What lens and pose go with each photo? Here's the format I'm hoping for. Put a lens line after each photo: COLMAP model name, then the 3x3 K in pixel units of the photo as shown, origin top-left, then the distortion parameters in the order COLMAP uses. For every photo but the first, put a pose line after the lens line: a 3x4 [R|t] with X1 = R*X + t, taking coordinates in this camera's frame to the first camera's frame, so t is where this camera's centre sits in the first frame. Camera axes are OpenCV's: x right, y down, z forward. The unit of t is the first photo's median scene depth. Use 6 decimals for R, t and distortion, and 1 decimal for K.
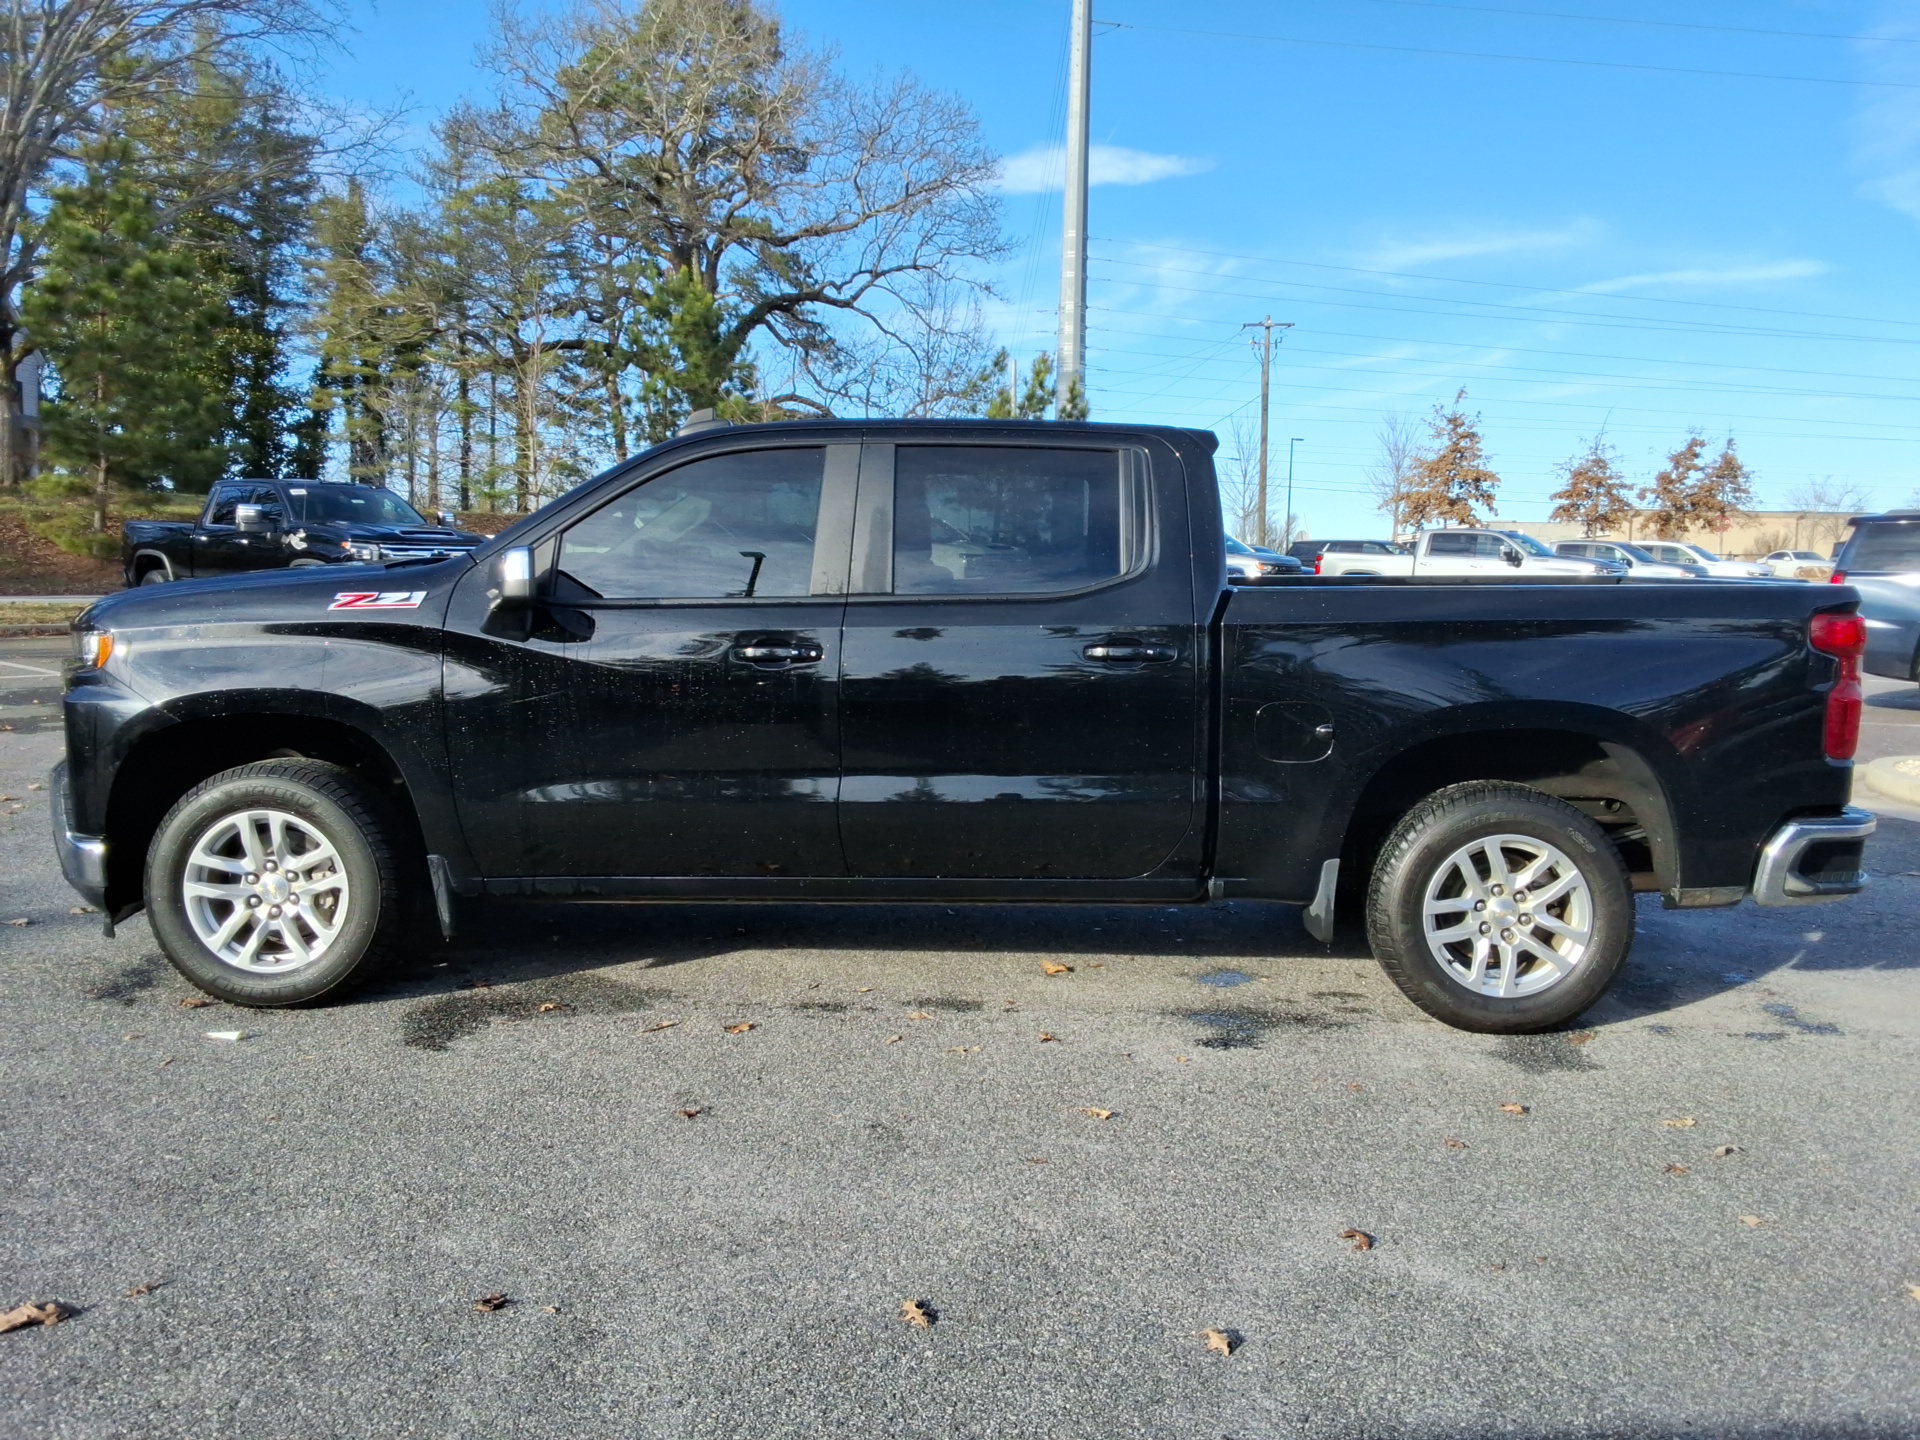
lens RADIAL K [[1540.3, 0, 978.6], [0, 1540.3, 716.1], [0, 0, 1]] dist [0.098359, -0.152651]
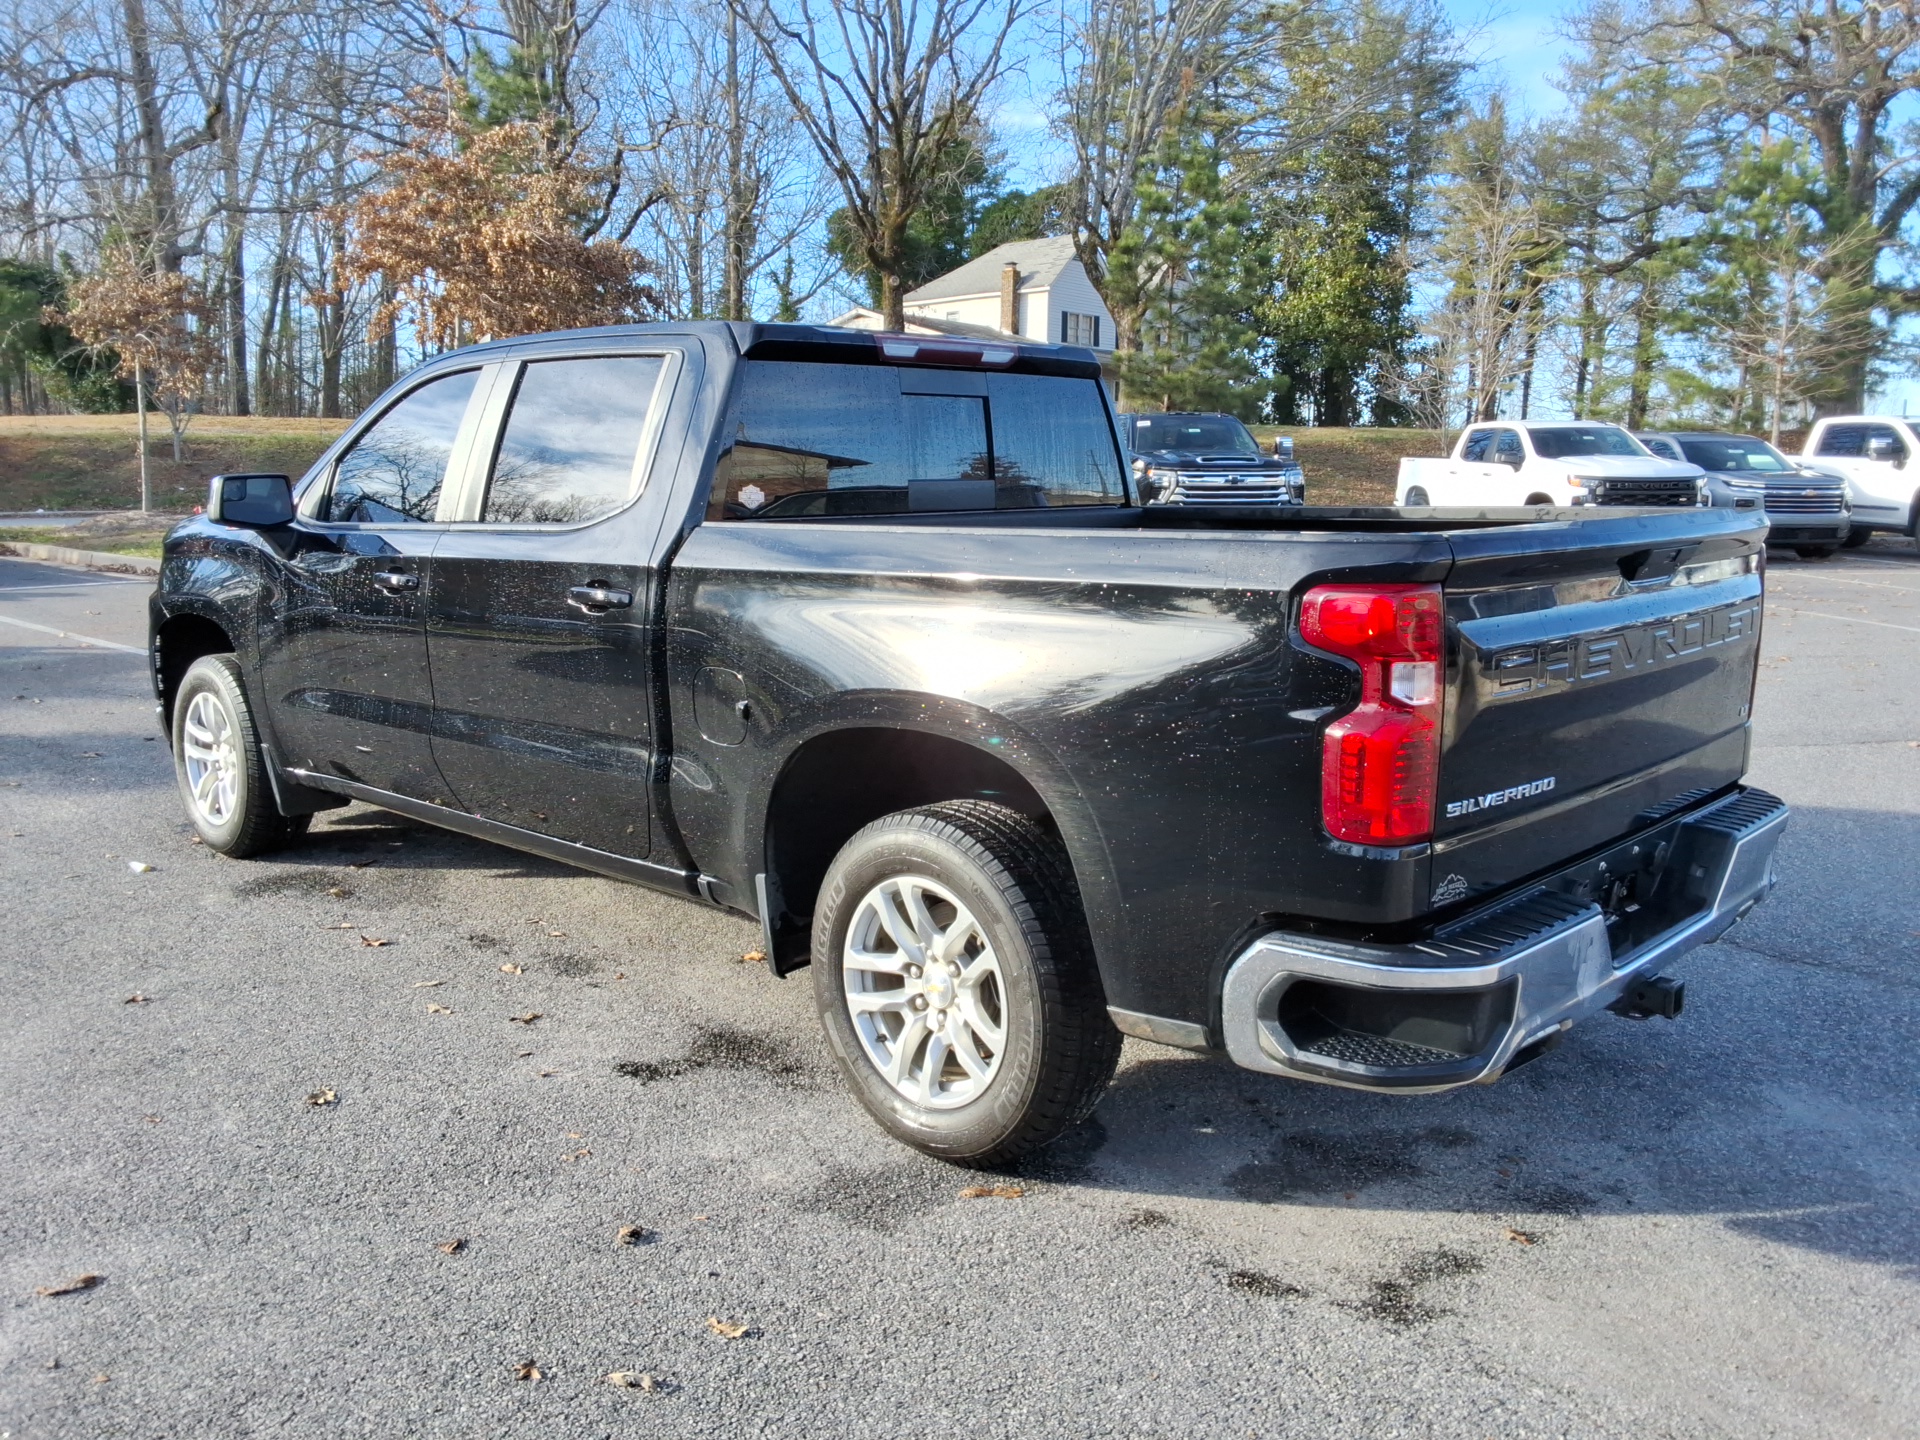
lens RADIAL K [[1540.3, 0, 978.6], [0, 1540.3, 716.1], [0, 0, 1]] dist [0.098359, -0.152651]
pose [[0.734547, 0.094410, -0.671957, 0.066174], [-0.061240, 0.995456, 0.072918, -0.003978], [0.675788, -0.012411, 0.736991, 0.040207]]
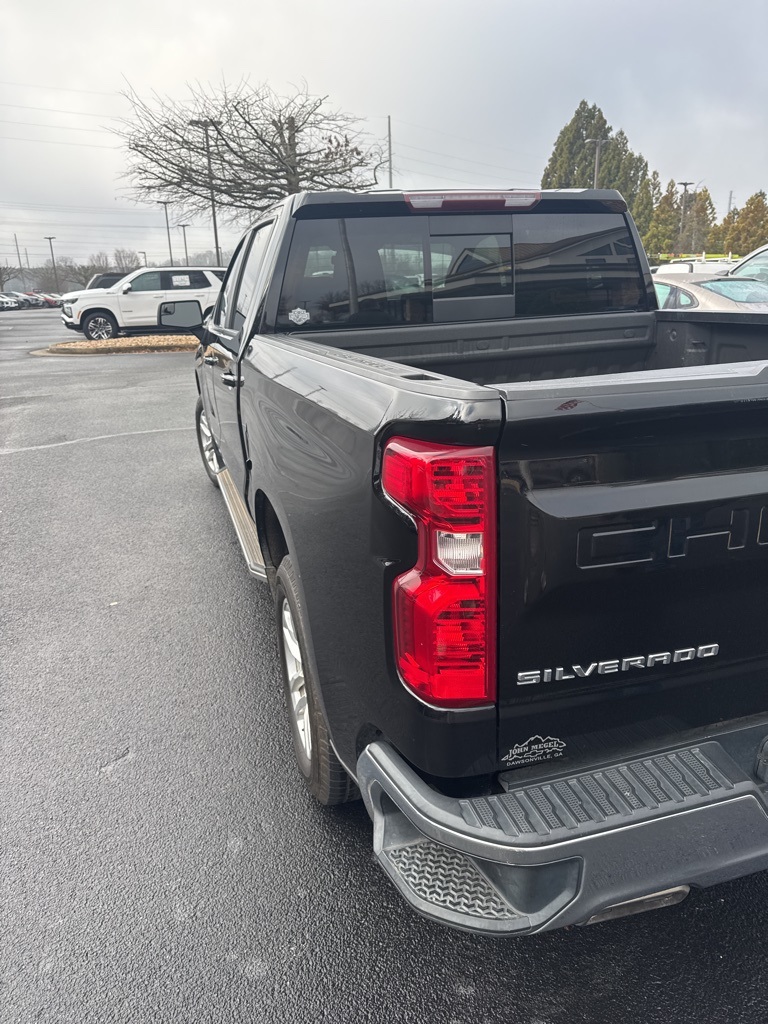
lens RADIAL K [[742.4, 0, 379.2], [0, 742.4, 508.5], [0, 0, 1]] dist [0.004004, -0.001968]
pose [[0.296447, 0.262634, -0.918228, 0.062723], [-0.061386, 0.964697, 0.256107, -0.008350], [0.953074, -0.019555, 0.302104, 0.072507]]
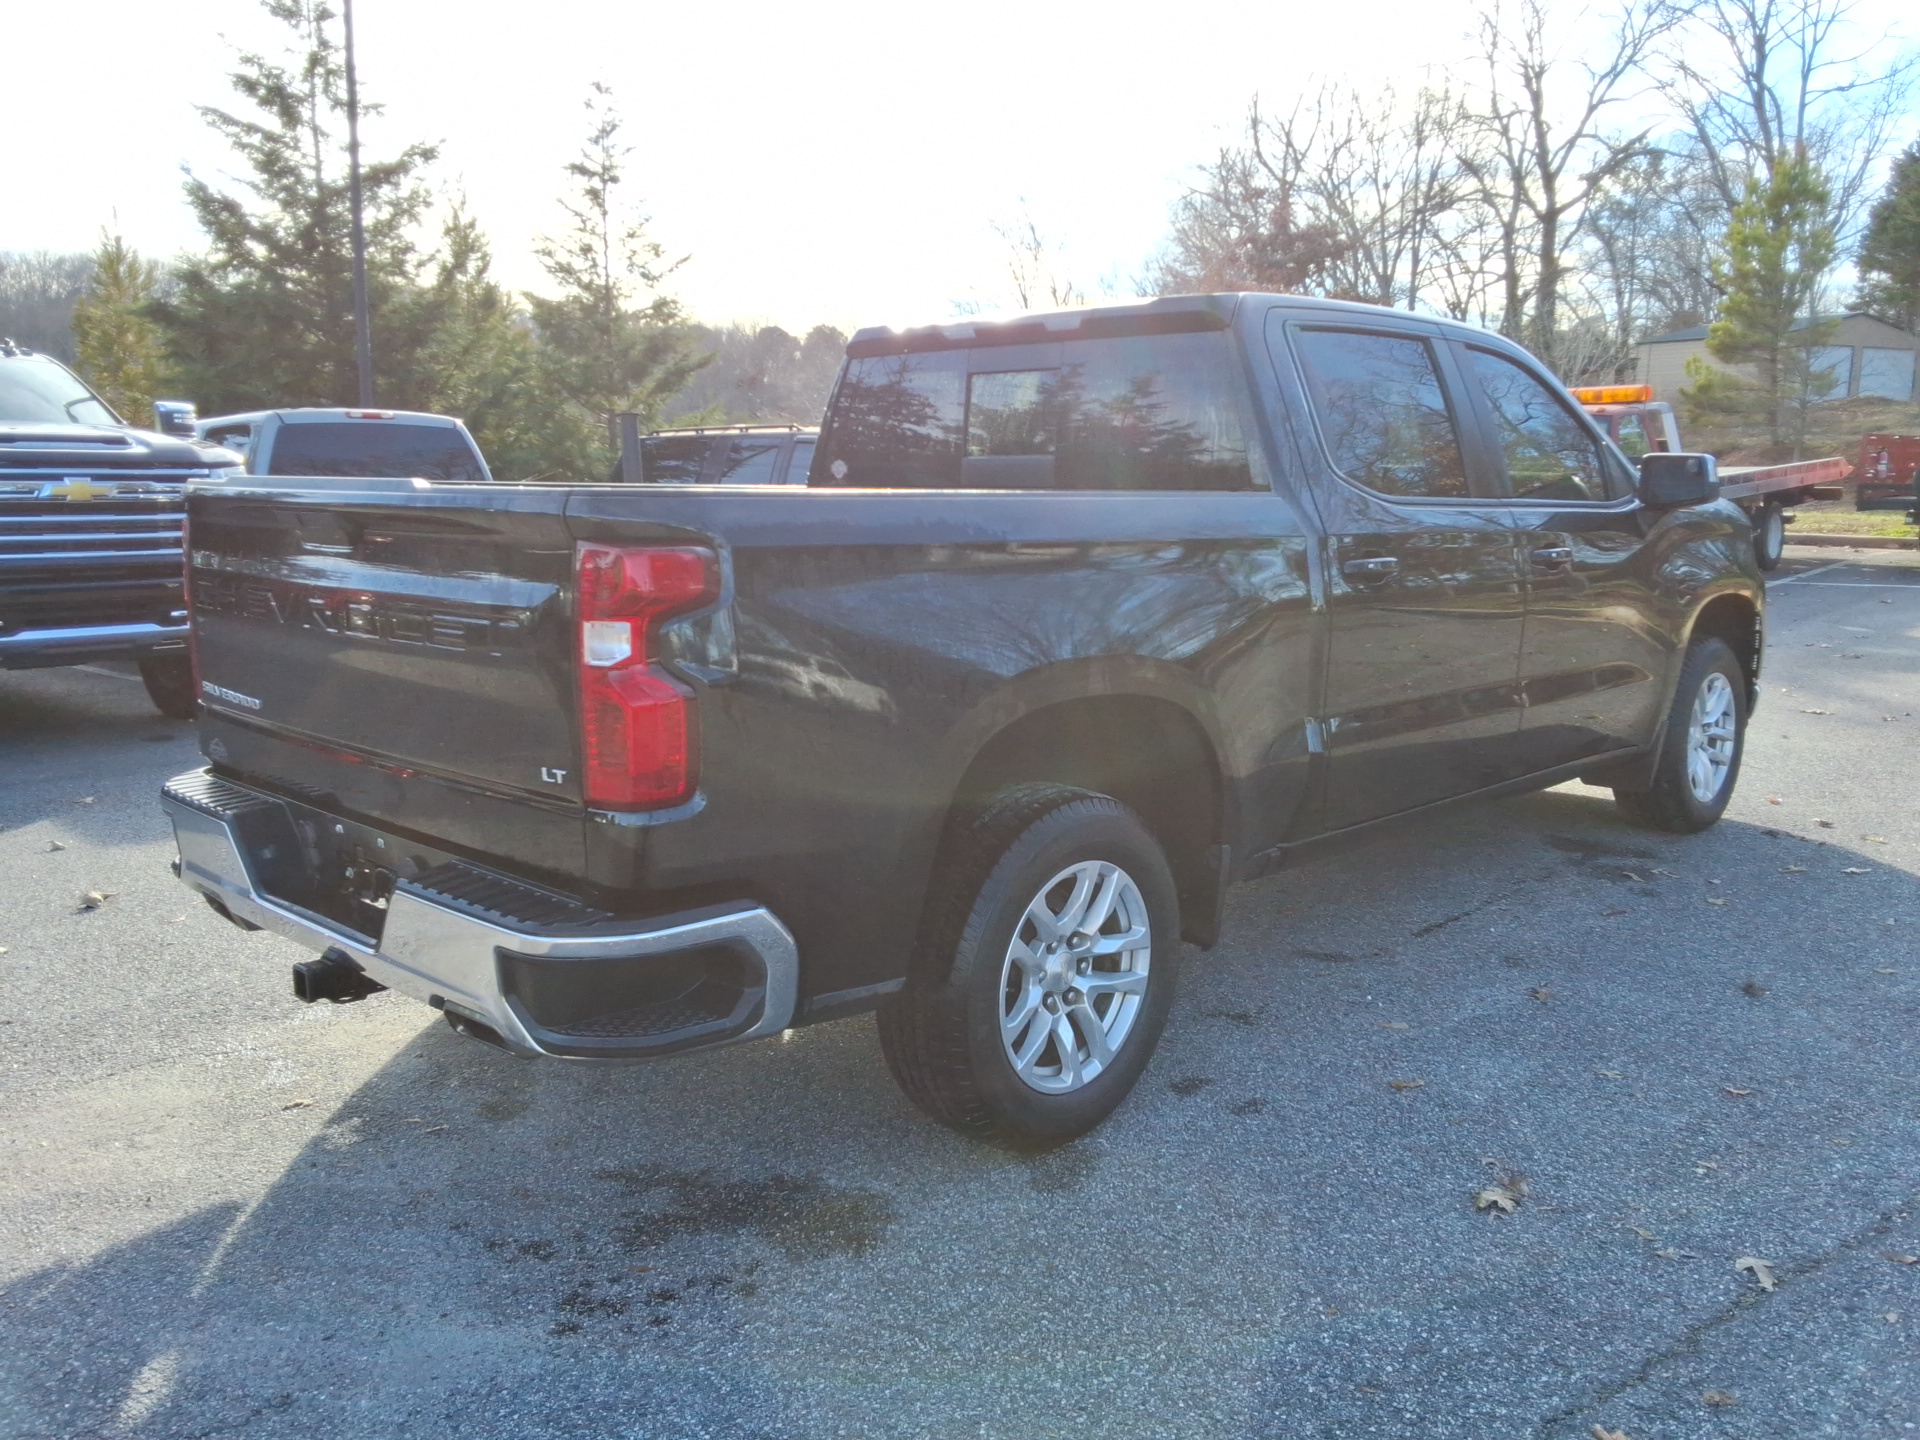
lens RADIAL K [[1540.3, 0, 978.6], [0, 1540.3, 716.1], [0, 0, 1]] dist [0.098359, -0.152651]
pose [[-0.693476, 0.098103, -0.713769, 0.069137], [-0.085840, 0.972380, 0.217047, -0.013572], [0.715348, 0.211787, -0.665901, 0.144507]]
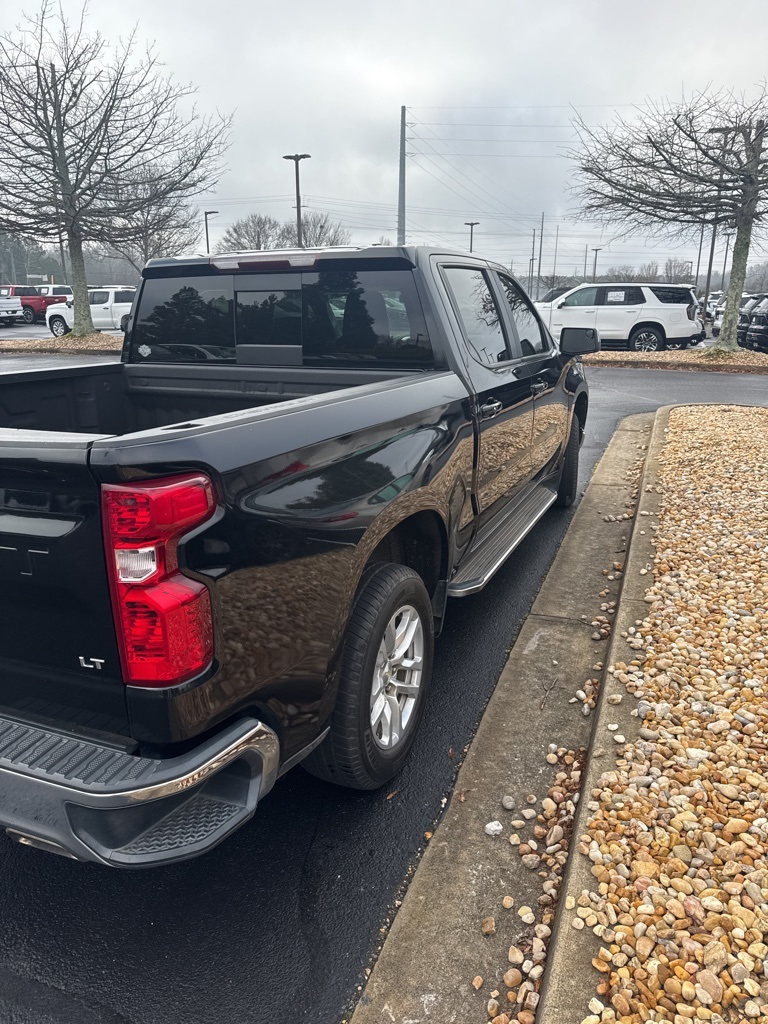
lens RADIAL K [[731.1, 0, 388.0], [0, 731.1, 515.3], [0, 0, 1]] dist [0.003600, -0.001524]
pose [[-0.394039, 0.254770, -0.883077, 0.064206], [-0.085937, 0.946391, 0.311382, -0.015631], [0.915067, 0.198585, -0.351021, 0.125209]]
